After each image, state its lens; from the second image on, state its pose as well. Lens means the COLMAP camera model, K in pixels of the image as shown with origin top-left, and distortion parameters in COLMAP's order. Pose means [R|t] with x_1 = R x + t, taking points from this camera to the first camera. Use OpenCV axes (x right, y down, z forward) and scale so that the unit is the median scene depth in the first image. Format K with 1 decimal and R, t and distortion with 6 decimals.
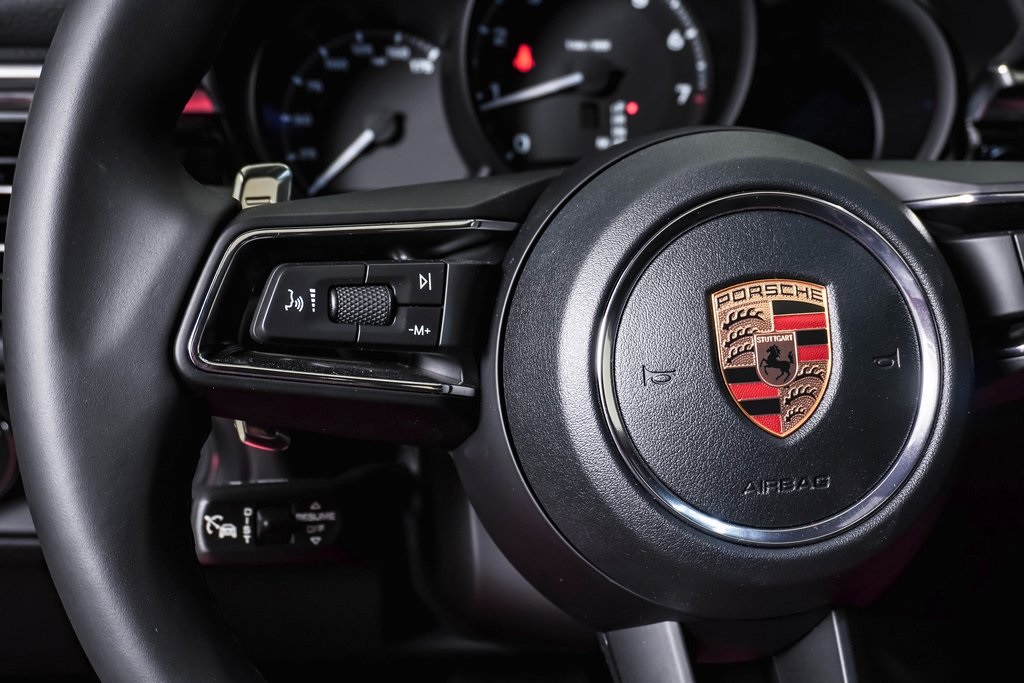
lens RADIAL K [[1270.6, 0, 519.0], [0, 1270.6, 352.3], [0, 0, 1]] dist [0.039853, 0.000000]
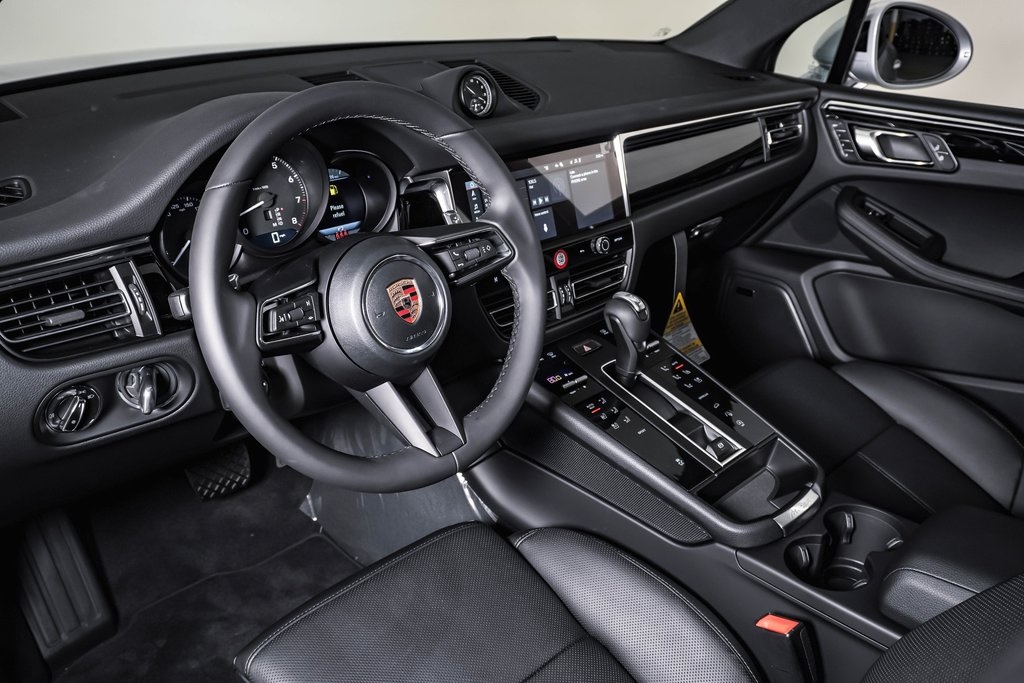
lens RADIAL K [[893.5, 0, 510.8], [0, 893.5, 340.9], [0, 0, 1]] dist [-0.002004, 0.015601]
pose [[0.813032, -0.255919, 0.522957, -0.901311], [0.186629, 0.965373, 0.182275, -0.291790], [-0.551496, -0.050596, 0.832642, -1.271650]]
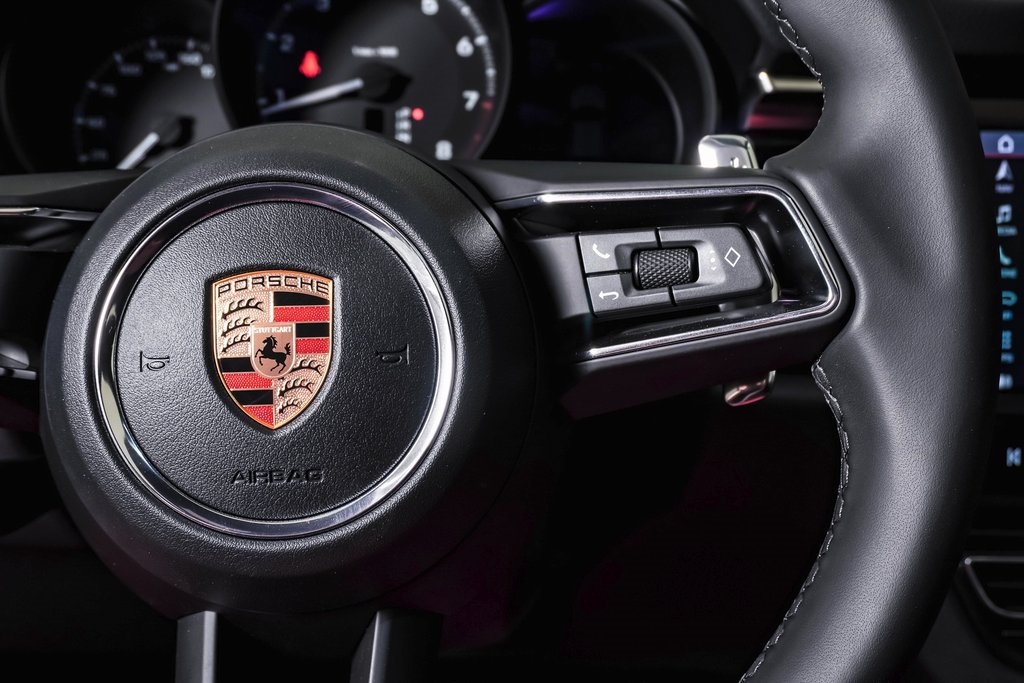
lens RADIAL K [[1270.6, 0, 509.8], [0, 1270.6, 338.2], [0, 0, 1]] dist [0.039853, 0.000000]
pose [[0.987949, 0.031794, -0.151479, 0.524294], [-0.036468, 0.998938, -0.028174, 0.016987], [0.150422, 0.033359, 0.988059, 0.041203]]
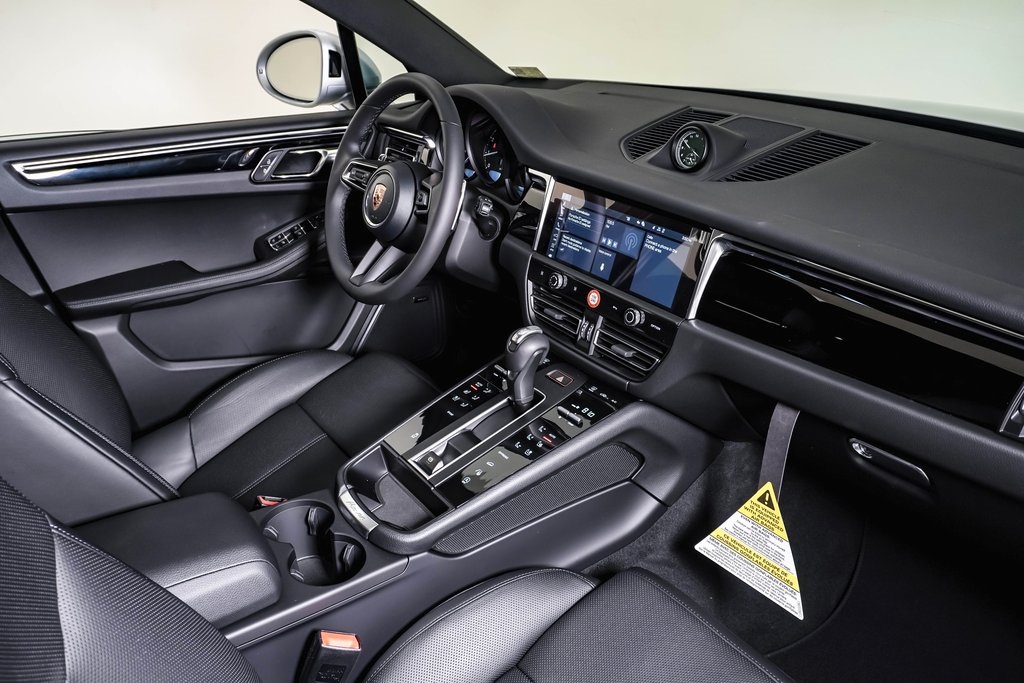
lens RADIAL K [[806.3, 0, 511.9], [0, 806.3, 343.9], [0, 0, 1]] dist [-0.000502, 0.000632]
pose [[0.452551, 0.364597, -0.813798, 3.905651], [-0.278329, 0.924758, 0.259531, -0.532426], [0.847190, 0.109053, 0.519978, -0.443233]]
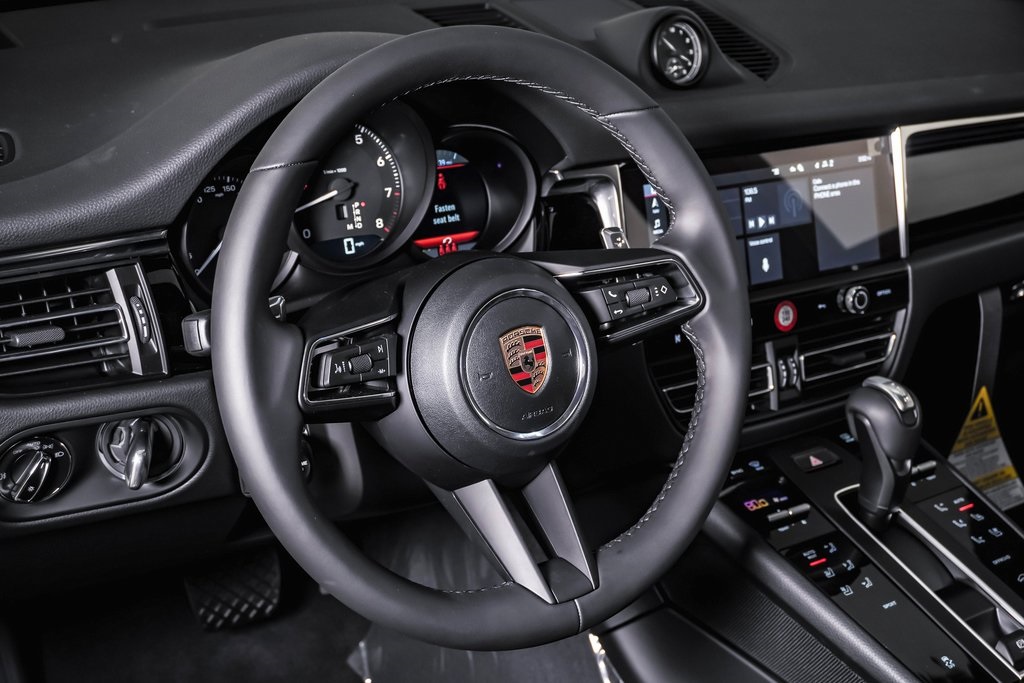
lens RADIAL K [[1433.8, 0, 508.5], [0, 1433.8, 341.8], [0, 0, 1]] dist [0.020744, 0.000000]
pose [[0.903530, -0.144411, 0.403458, -0.891277], [0.112532, 0.988422, 0.101778, -0.302244], [-0.413484, -0.046558, 0.909320, -1.400276]]
